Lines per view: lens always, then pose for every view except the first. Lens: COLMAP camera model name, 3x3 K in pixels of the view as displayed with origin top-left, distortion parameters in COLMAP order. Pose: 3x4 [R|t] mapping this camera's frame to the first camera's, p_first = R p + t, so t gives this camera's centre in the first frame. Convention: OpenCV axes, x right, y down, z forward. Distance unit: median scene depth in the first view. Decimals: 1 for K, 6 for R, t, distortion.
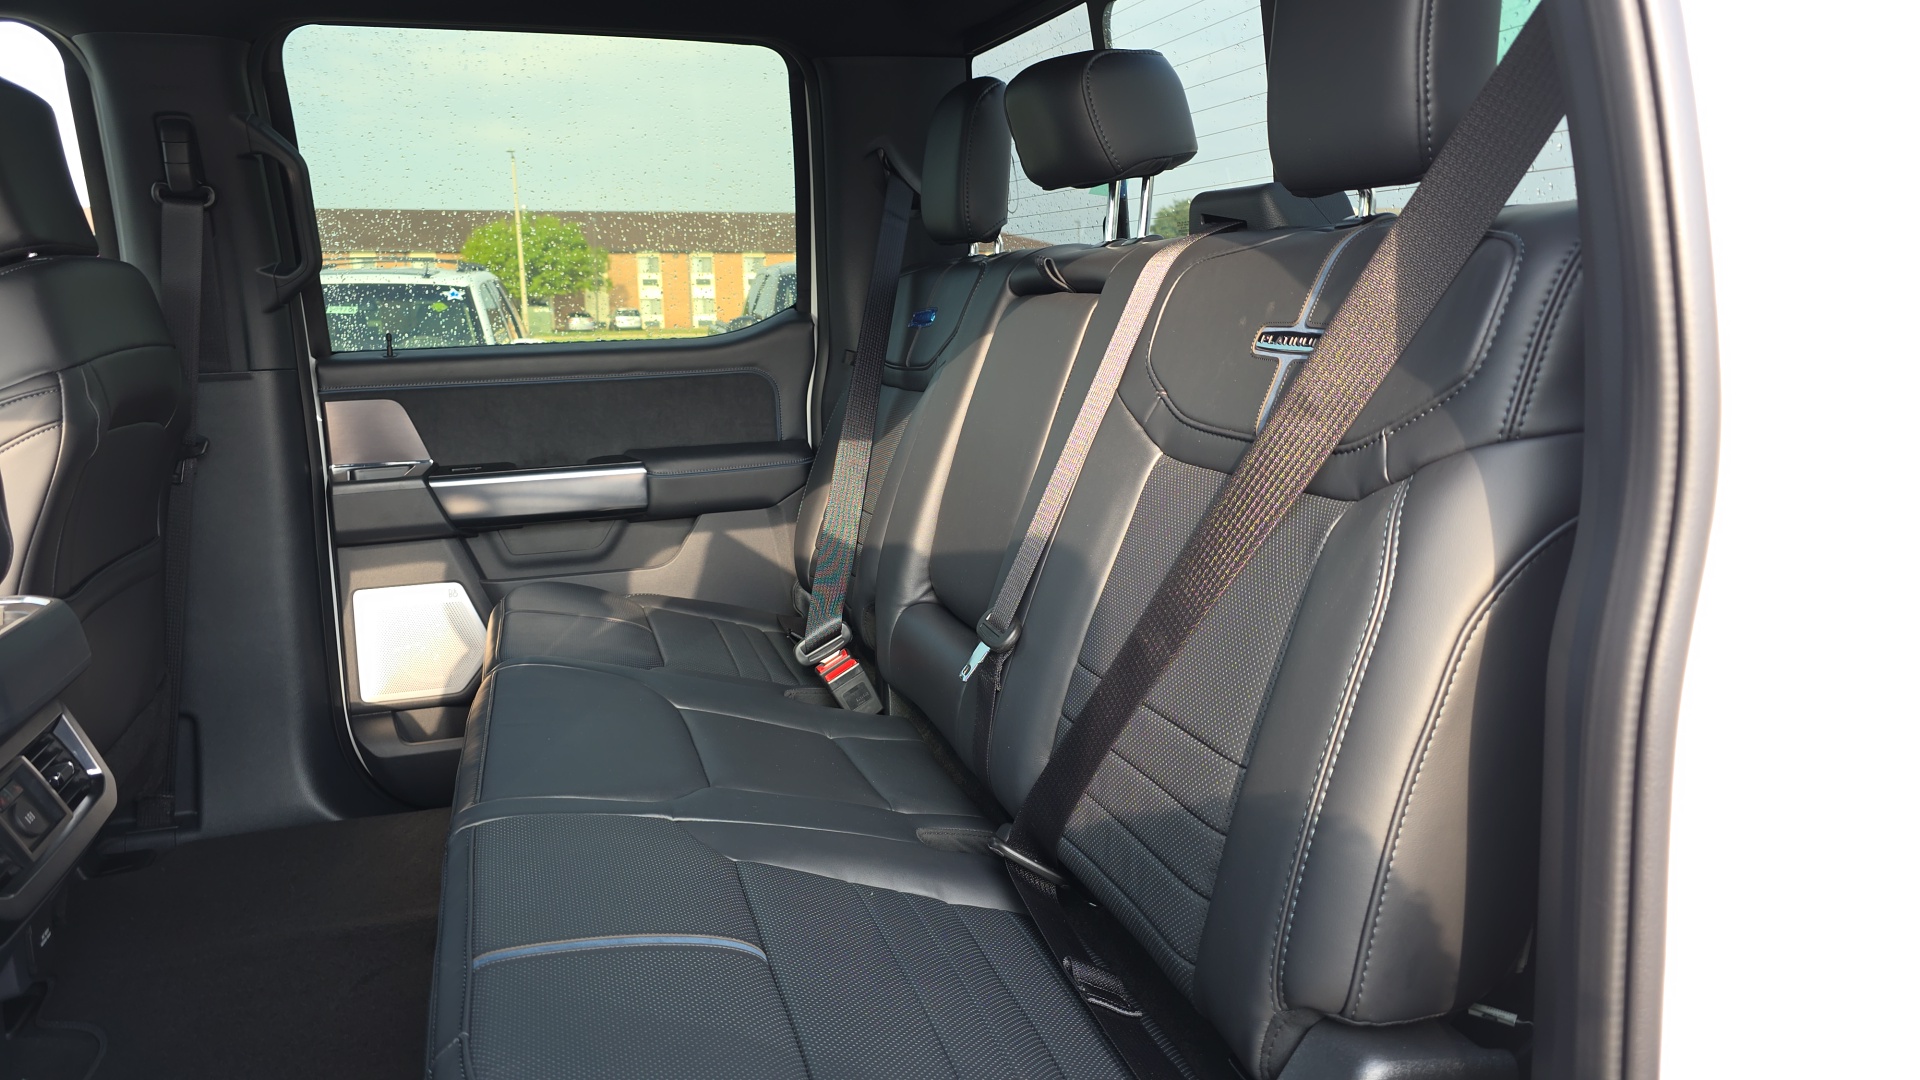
lens RADIAL K [[1309.7, 0, 957.4], [0, 1309.7, 544.1], [0, 0, 1]] dist [0.024471, -0.005801]
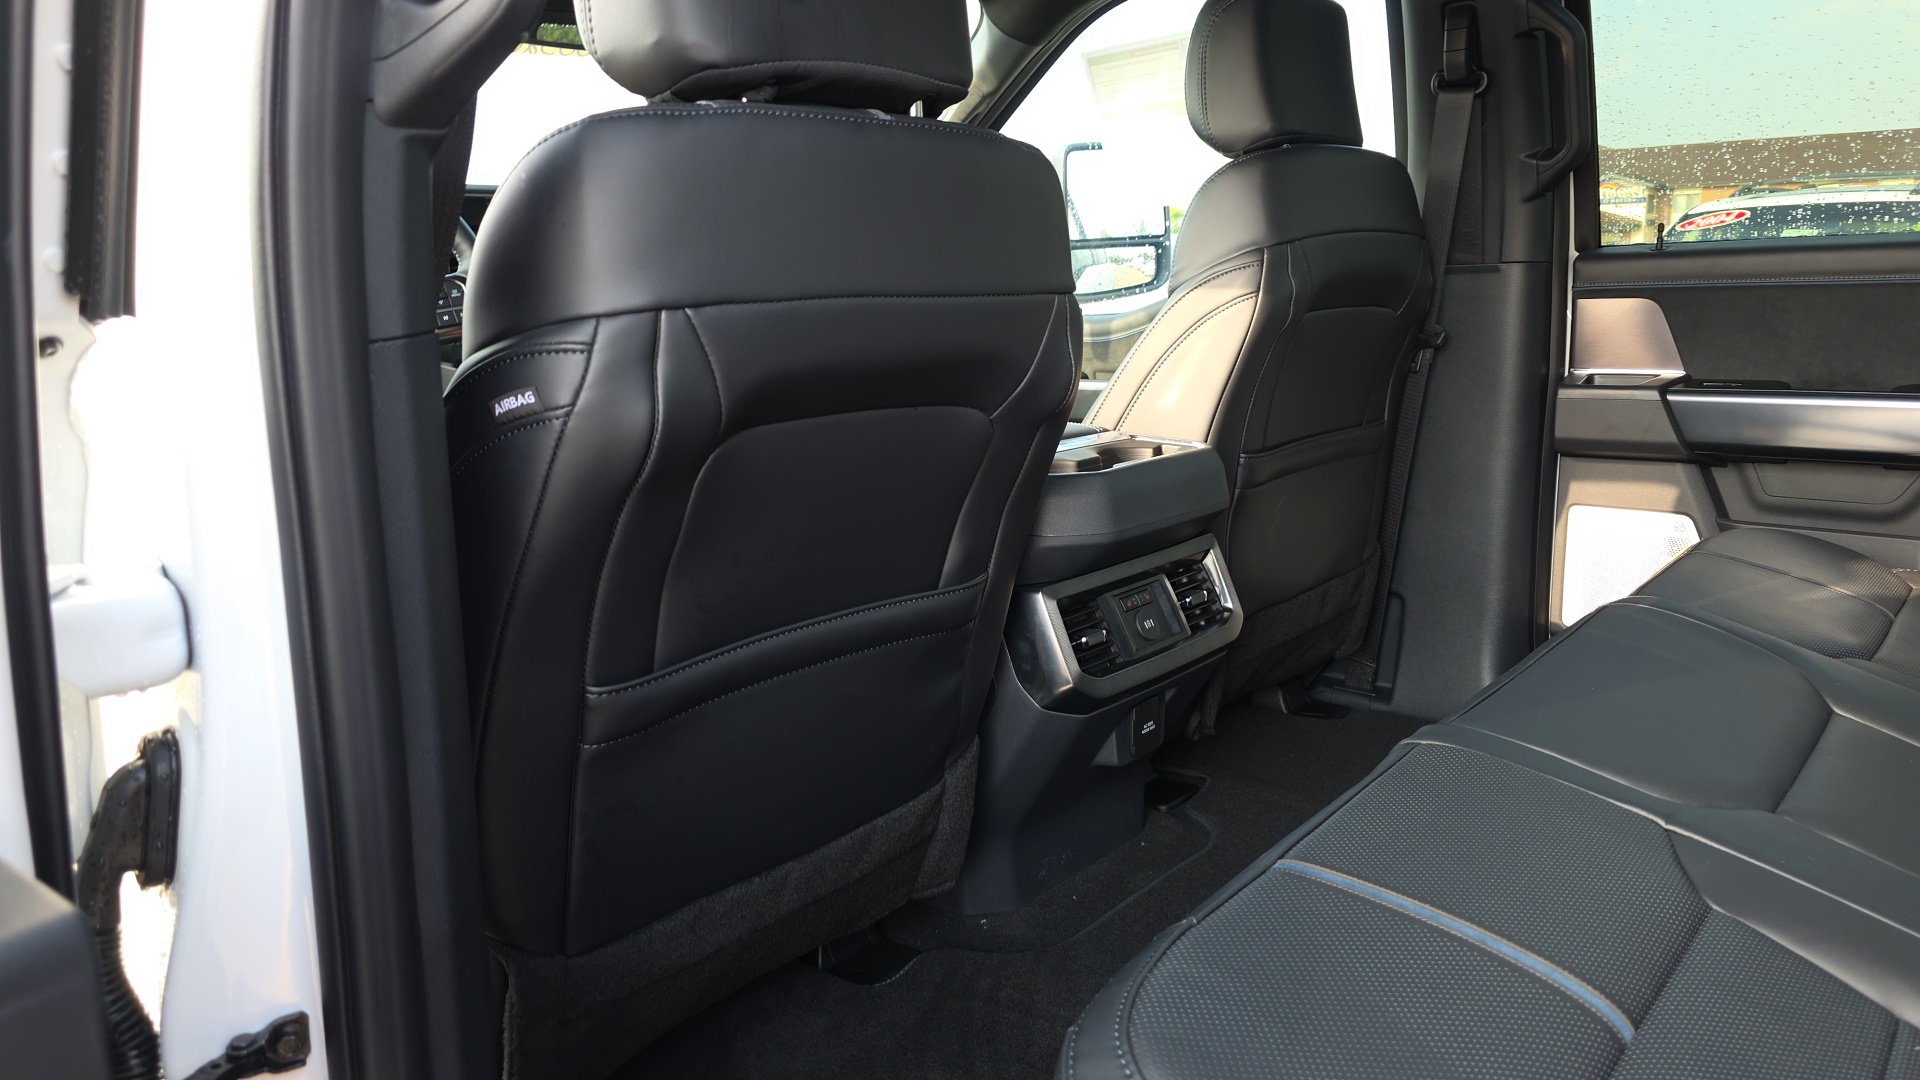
lens RADIAL K [[1309.7, 0, 959.3], [0, 1309.7, 536.1], [0, 0, 1]] dist [0.024471, -0.005801]
pose [[0.510641, 0.179795, -0.840785, 0.111462], [-0.146486, 0.981787, 0.120980, 0.008115], [0.847223, 0.061386, 0.527678, 0.147457]]
